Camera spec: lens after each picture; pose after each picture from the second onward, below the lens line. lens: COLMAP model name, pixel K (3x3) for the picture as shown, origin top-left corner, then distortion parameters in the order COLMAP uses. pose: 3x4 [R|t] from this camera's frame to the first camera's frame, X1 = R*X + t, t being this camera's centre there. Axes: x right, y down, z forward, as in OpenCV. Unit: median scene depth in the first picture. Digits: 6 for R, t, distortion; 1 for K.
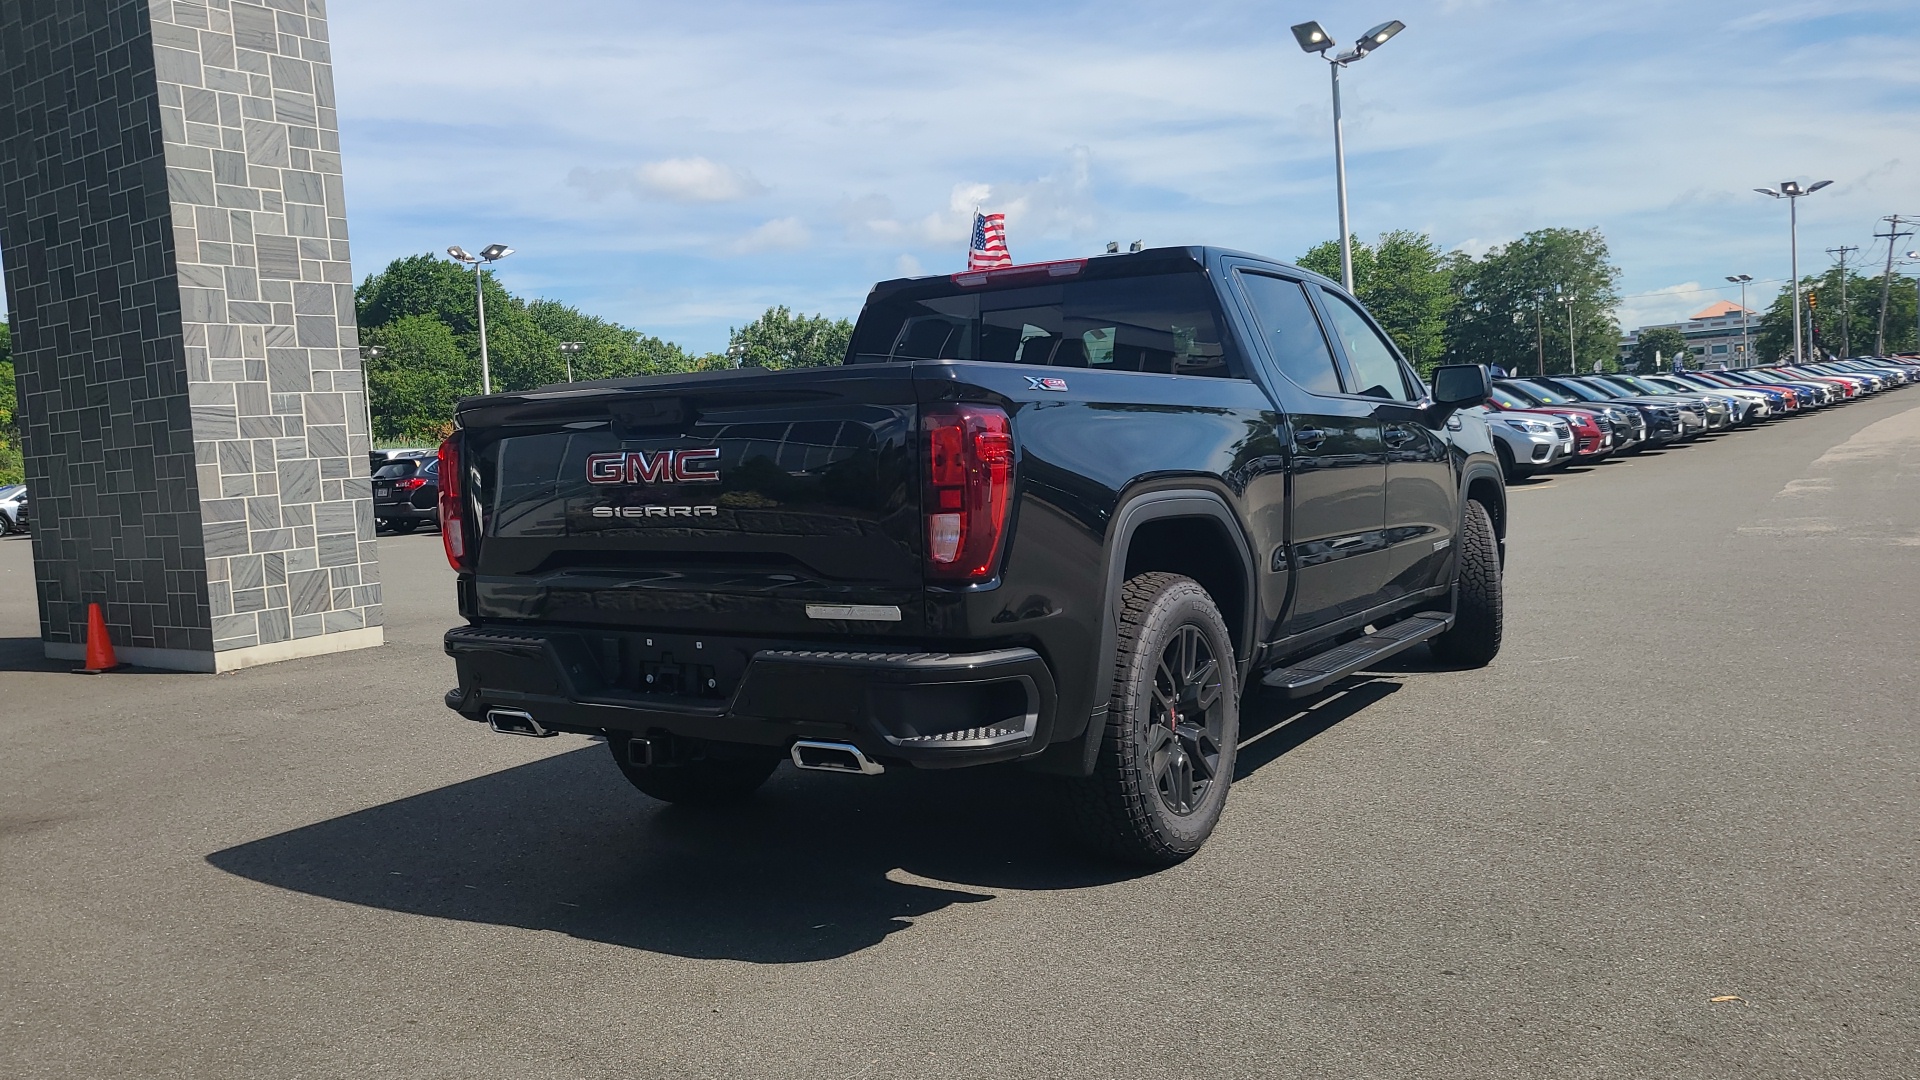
lens RADIAL K [[1460.4, 0, 960.0], [0, 1460.4, 540.0], [0, 0, 1]] dist [0.069124, -0.060411]
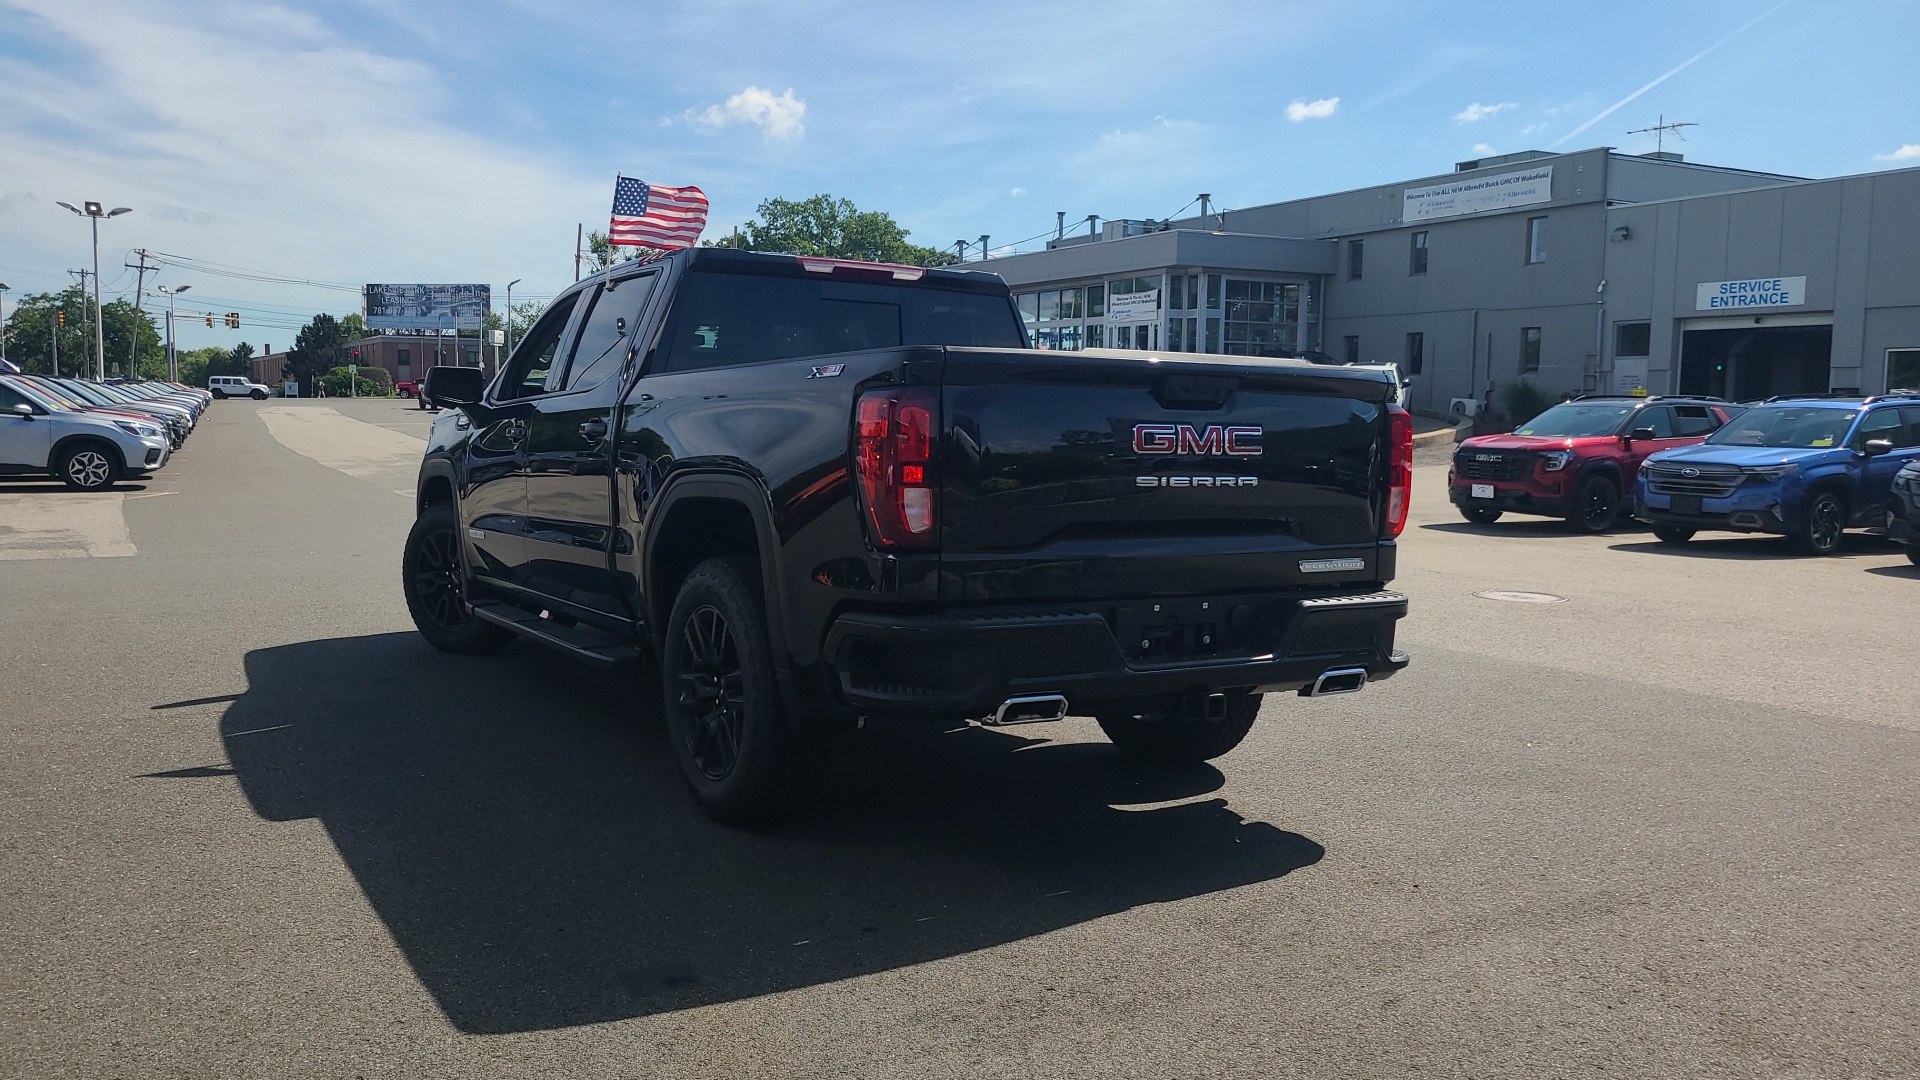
lens RADIAL K [[1418.6, 0, 899.6], [0, 1418.6, 568.6], [0, 0, 1]] dist [0.107832, -0.111703]
pose [[0.435261, -0.030613, 0.899784, -1.156368], [0.022930, 0.999474, 0.022912, 0.013921], [-0.900012, 0.010660, 0.435734, 0.699776]]
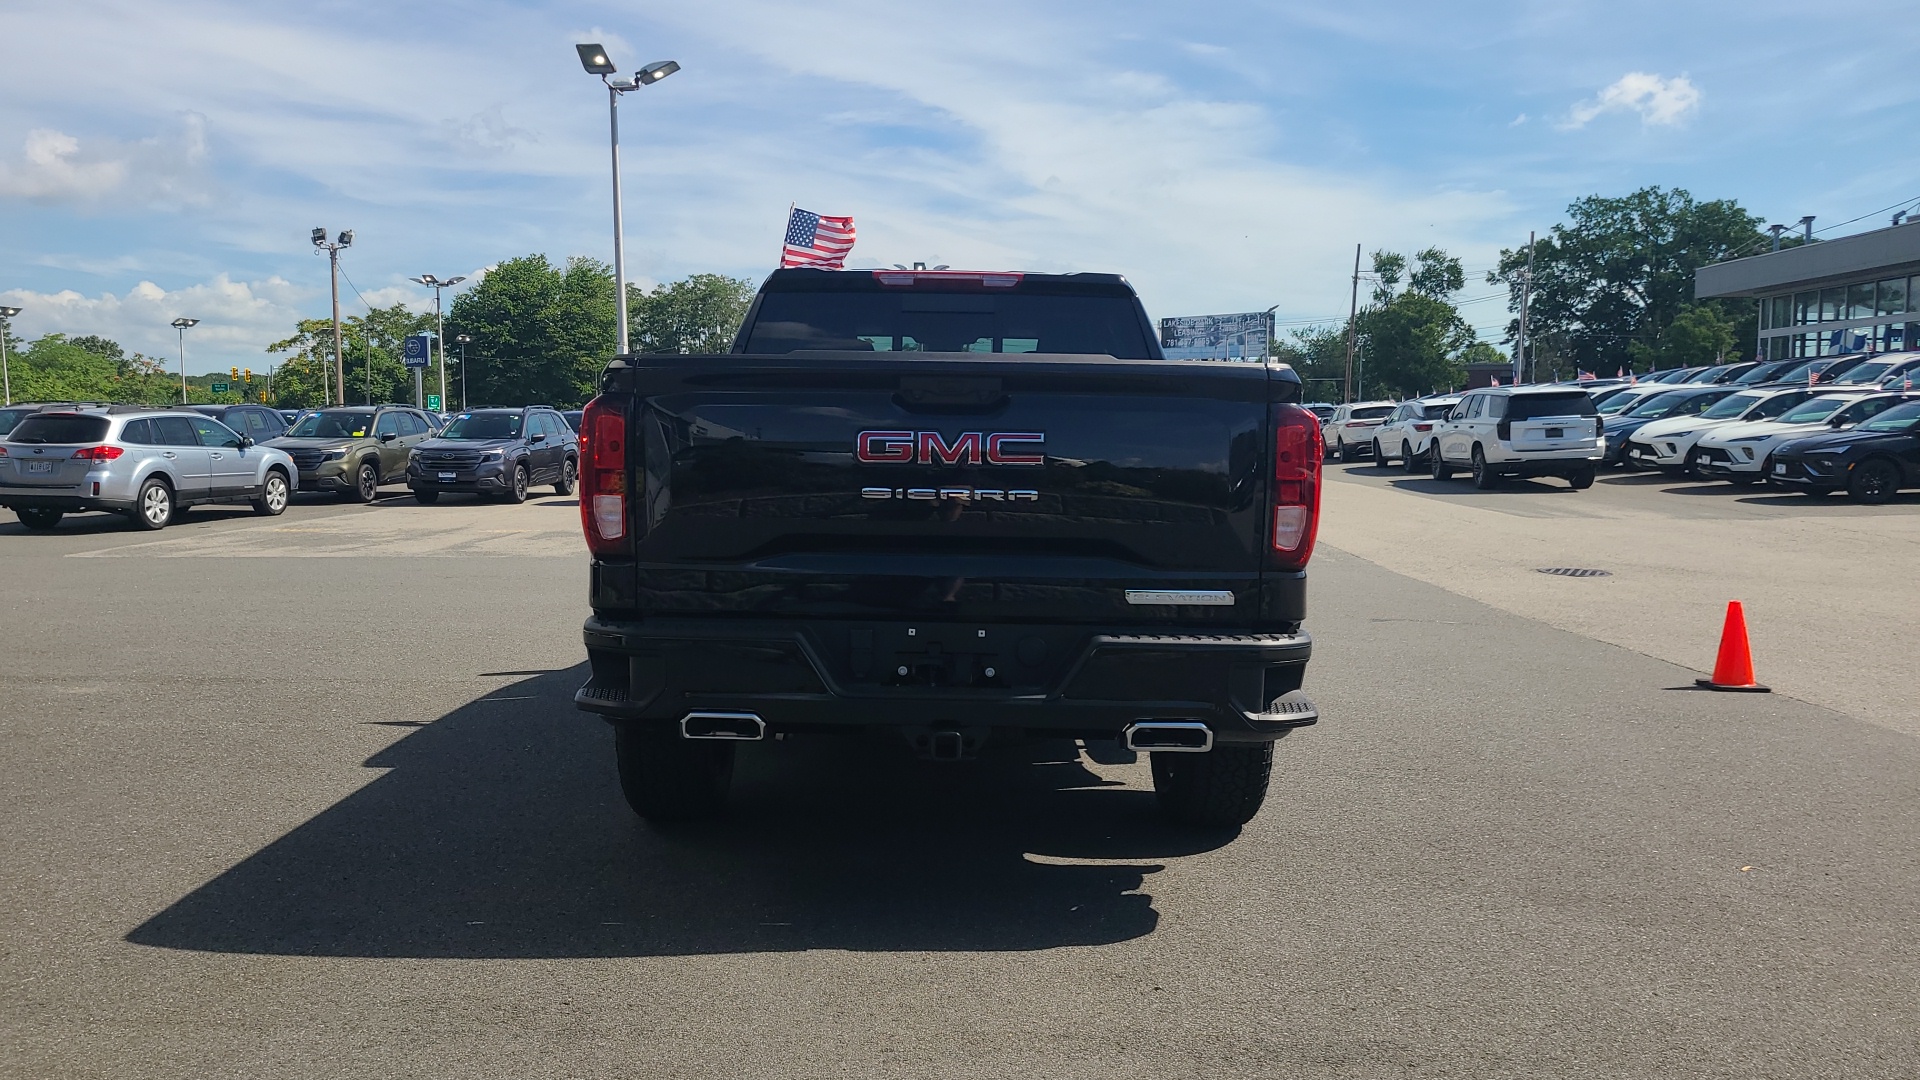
lens RADIAL K [[1441.4, 0, 960.0], [0, 1441.4, 540.0], [0, 0, 1]] dist [0.075681, -0.086600]
pose [[0.835703, 0.022289, 0.548729, -0.677319], [-0.015109, 0.999731, -0.017597, 0.025334], [-0.548974, 0.006415, 0.835815, 0.193469]]
